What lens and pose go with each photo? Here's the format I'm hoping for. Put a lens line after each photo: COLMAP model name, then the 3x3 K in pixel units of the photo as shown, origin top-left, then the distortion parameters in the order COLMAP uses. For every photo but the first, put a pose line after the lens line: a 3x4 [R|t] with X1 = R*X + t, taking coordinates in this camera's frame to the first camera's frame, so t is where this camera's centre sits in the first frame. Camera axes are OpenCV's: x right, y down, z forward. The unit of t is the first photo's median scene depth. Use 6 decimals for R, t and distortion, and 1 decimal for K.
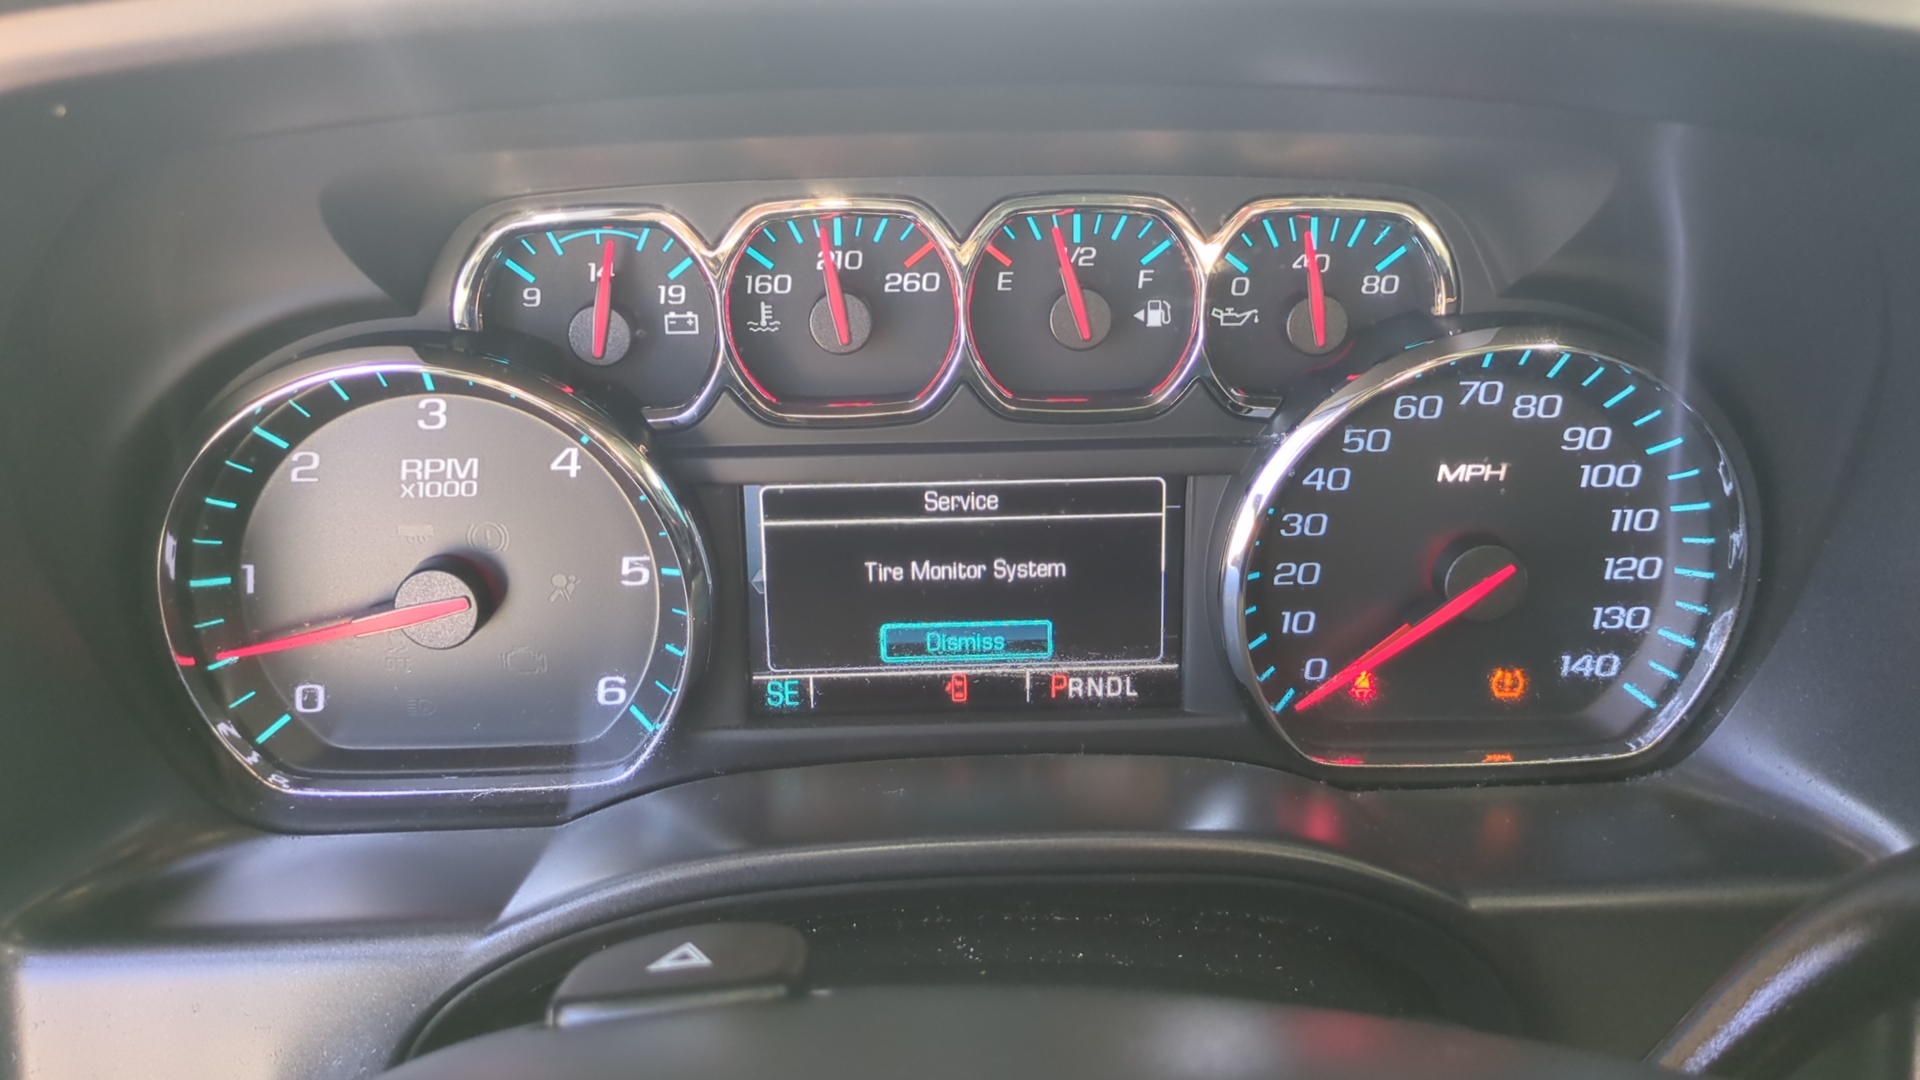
lens RADIAL K [[1648.1, 0, 972.4], [0, 1648.1, 538.2], [0, 0, 1]] dist [0.046403, -0.024010]
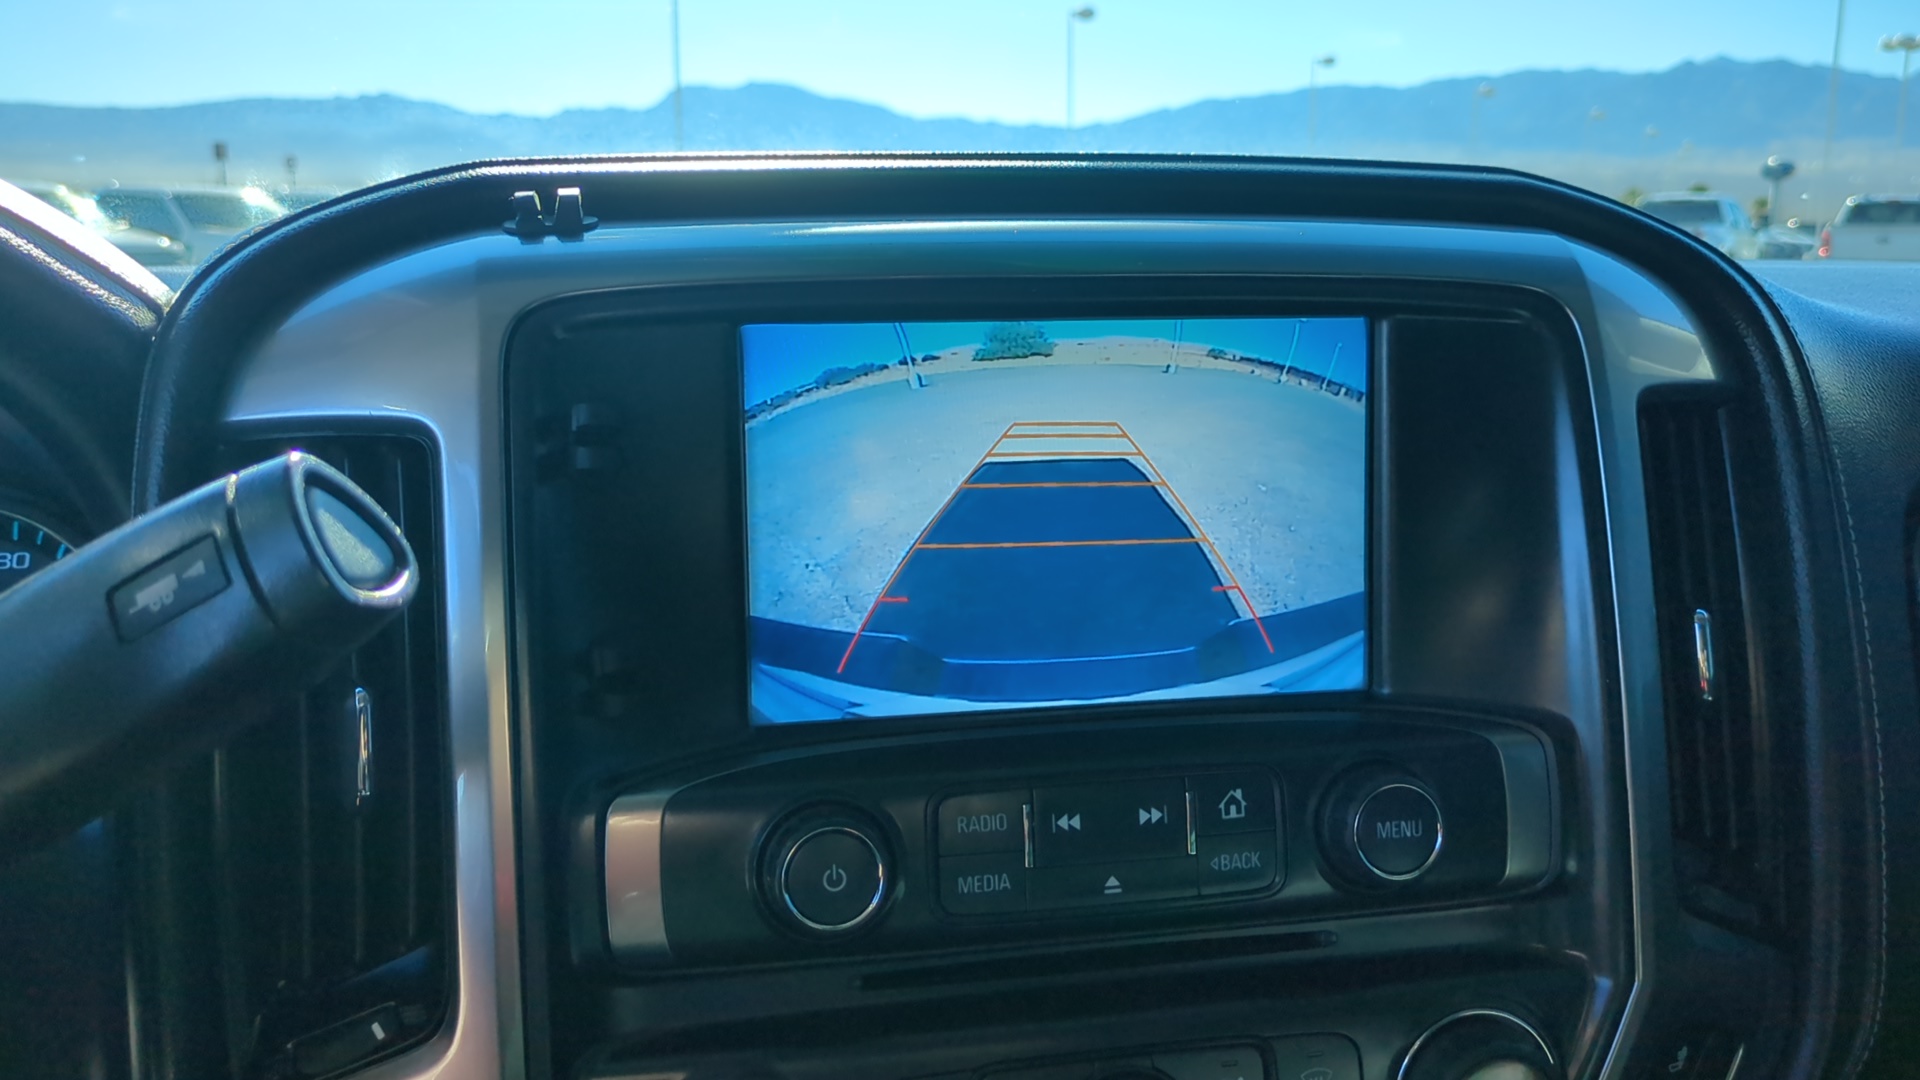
lens RADIAL K [[1663.4, 0, 974.9], [0, 1663.4, 531.4], [0, 0, 1]] dist [0.018615, -0.010423]
pose [[0.988560, -0.032989, 0.147178, 0.978389], [0.077879, 0.947290, -0.310769, 0.432383], [-0.129168, 0.318676, 0.939022, -0.540284]]
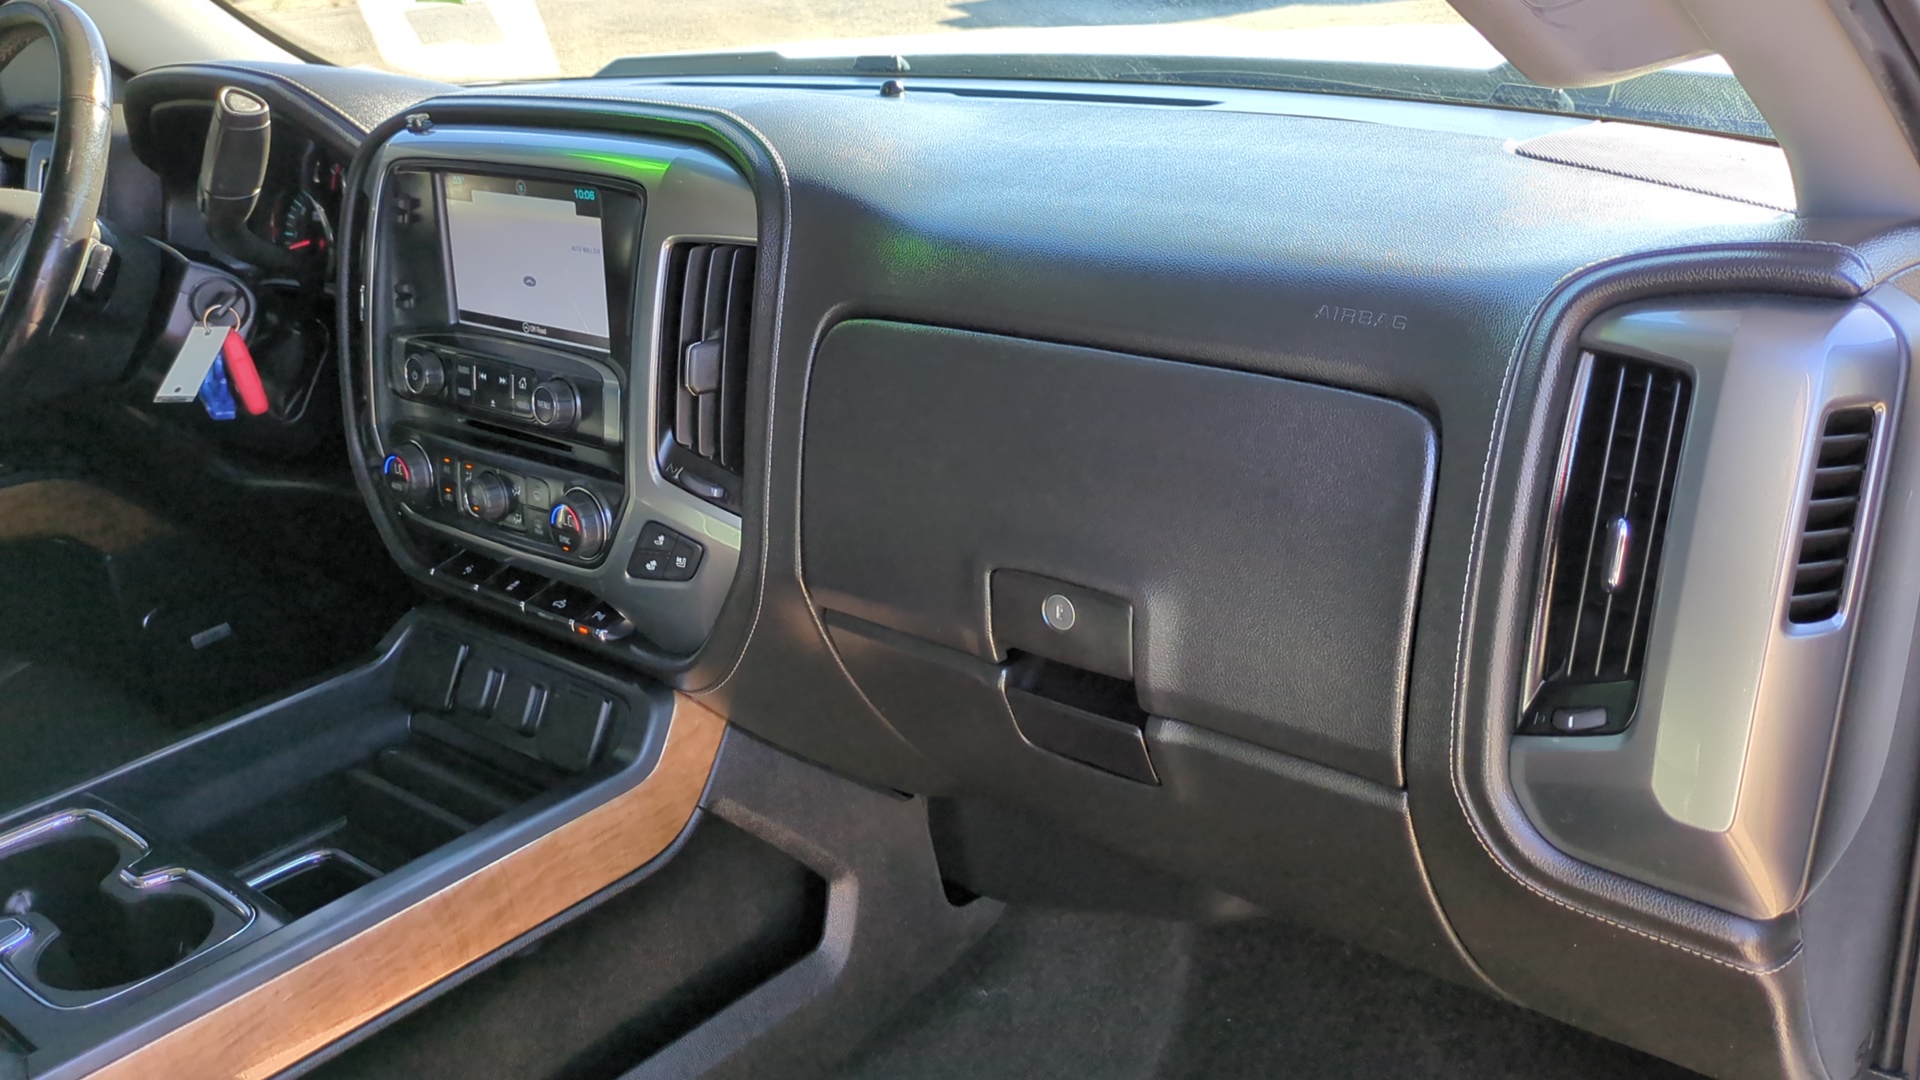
lens RADIAL K [[1663.4, 0, 974.9], [0, 1663.4, 531.4], [0, 0, 1]] dist [0.018615, -0.010423]
pose [[0.719391, 0.204740, -0.663745, 4.073861], [-0.265438, 0.964079, 0.009691, 0.269026], [0.641887, 0.169212, 0.747896, -1.089919]]
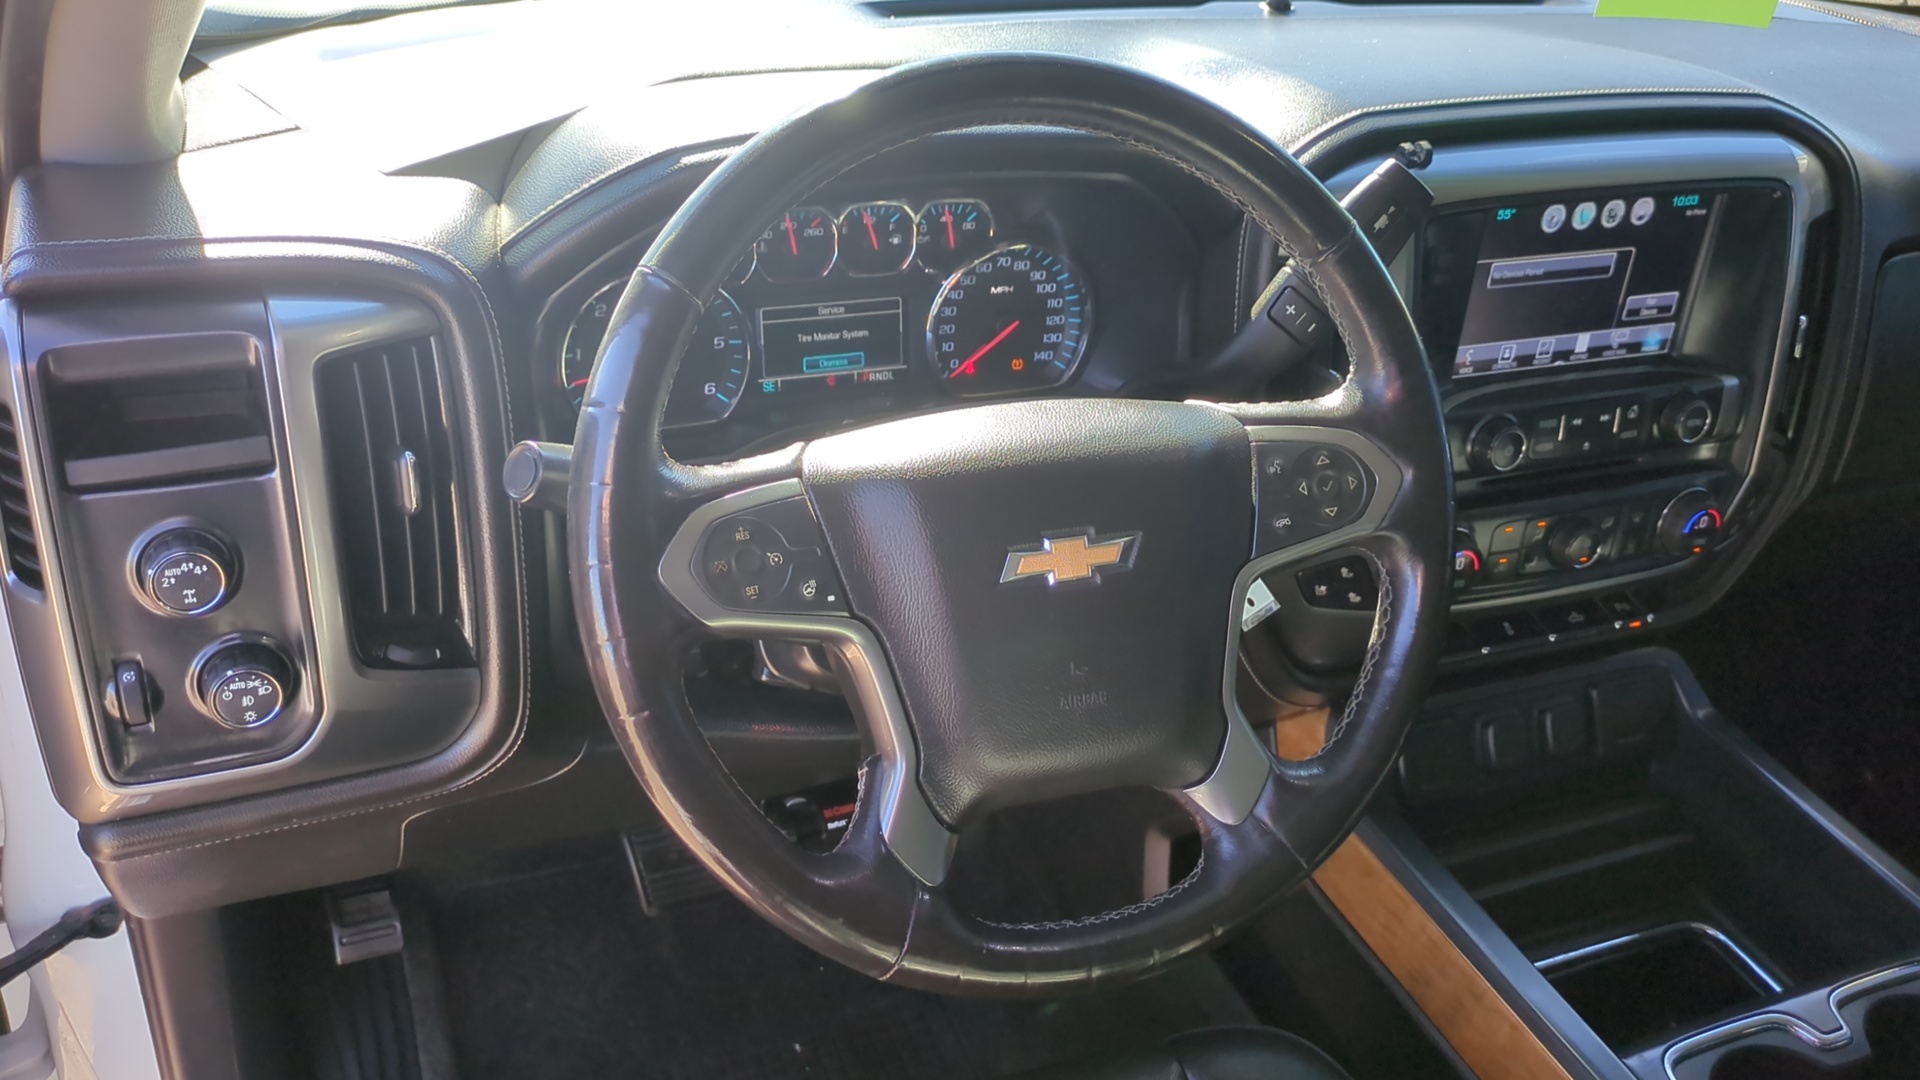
lens RADIAL K [[1597.9, 0, 960.0], [0, 1597.9, 540.0], [0, 0, 1]] dist [0.014359, -0.010821]
pose [[0.942091, -0.105899, 0.318198, -0.701809], [0.074557, 0.991226, 0.109145, 0.083370], [-0.326964, -0.079101, 0.941720, -1.637559]]
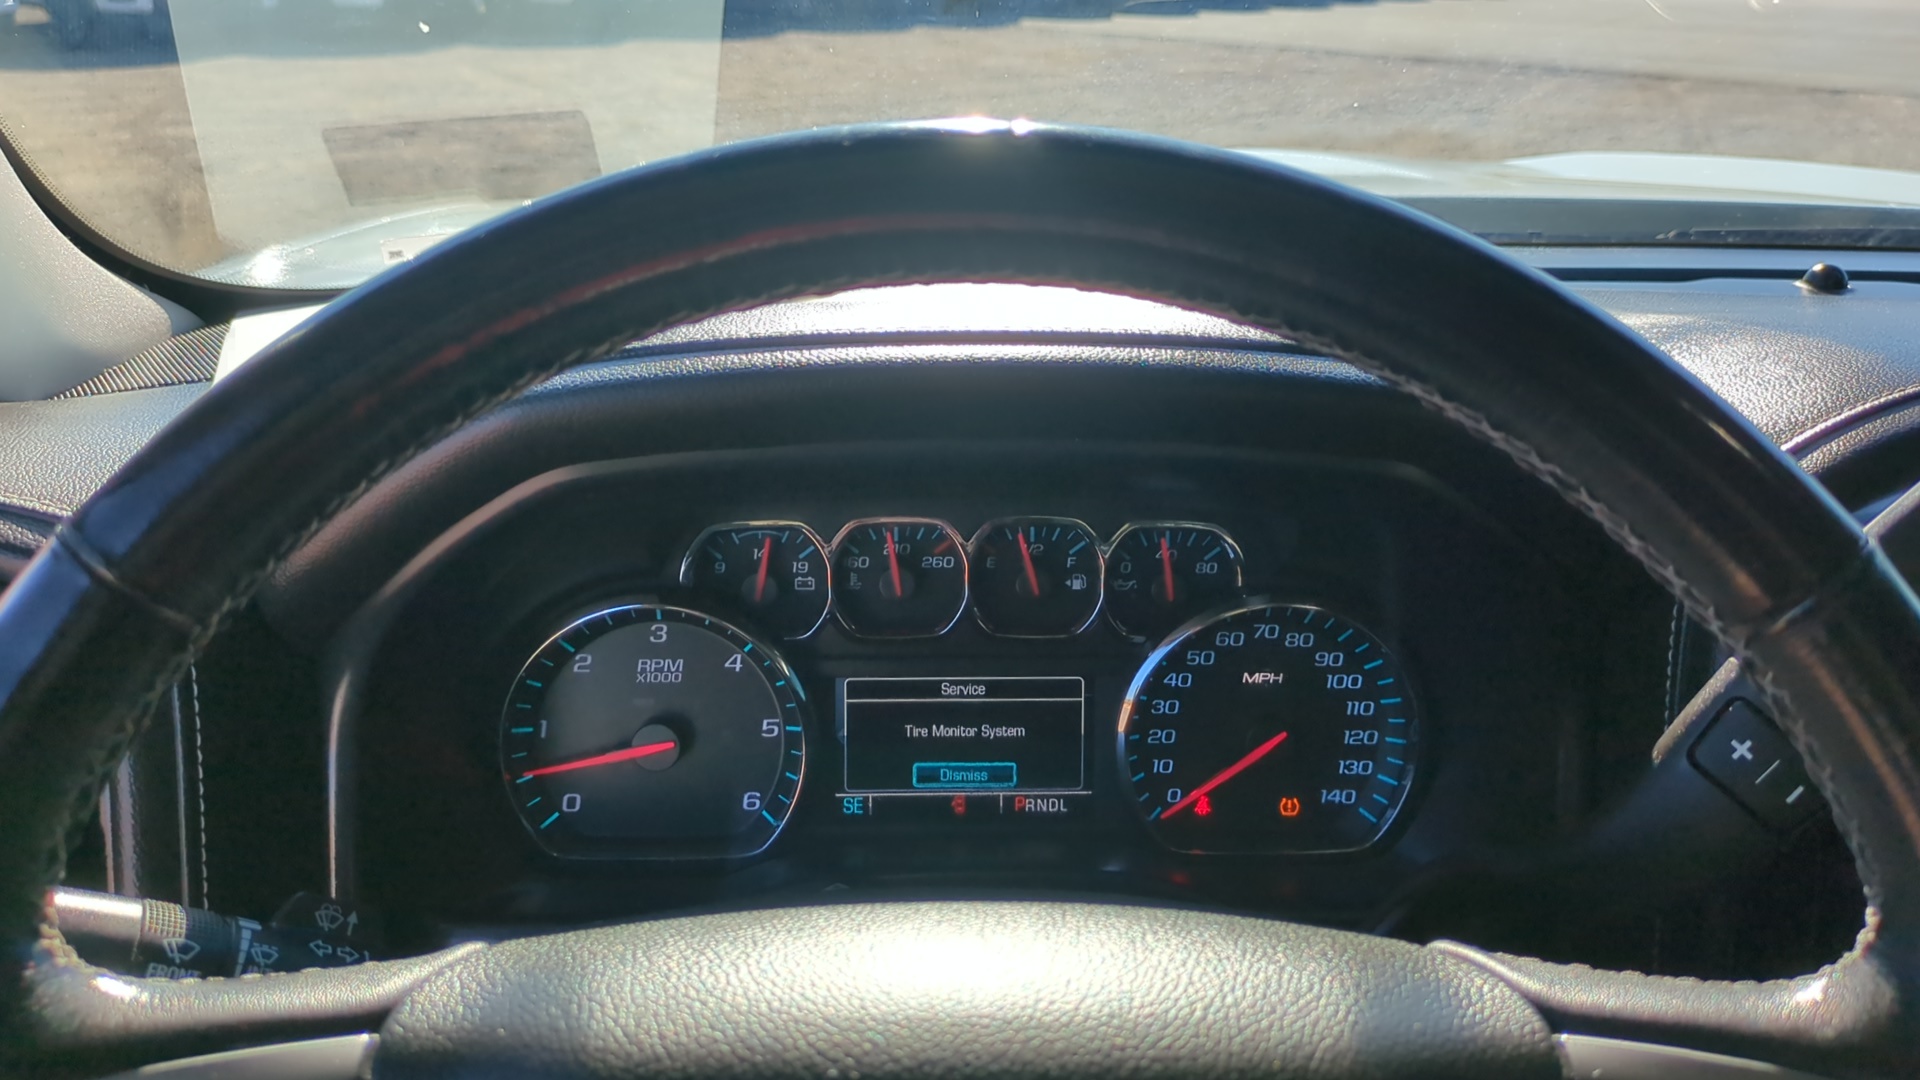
lens RADIAL K [[1648.1, 0, 972.4], [0, 1648.1, 538.2], [0, 0, 1]] dist [0.046403, -0.024010]
pose [[0.999803, 0.017162, 0.009927, -0.016818], [-0.015563, 0.989550, -0.143345, 0.066702], [-0.012284, 0.143162, 0.989623, -0.703667]]
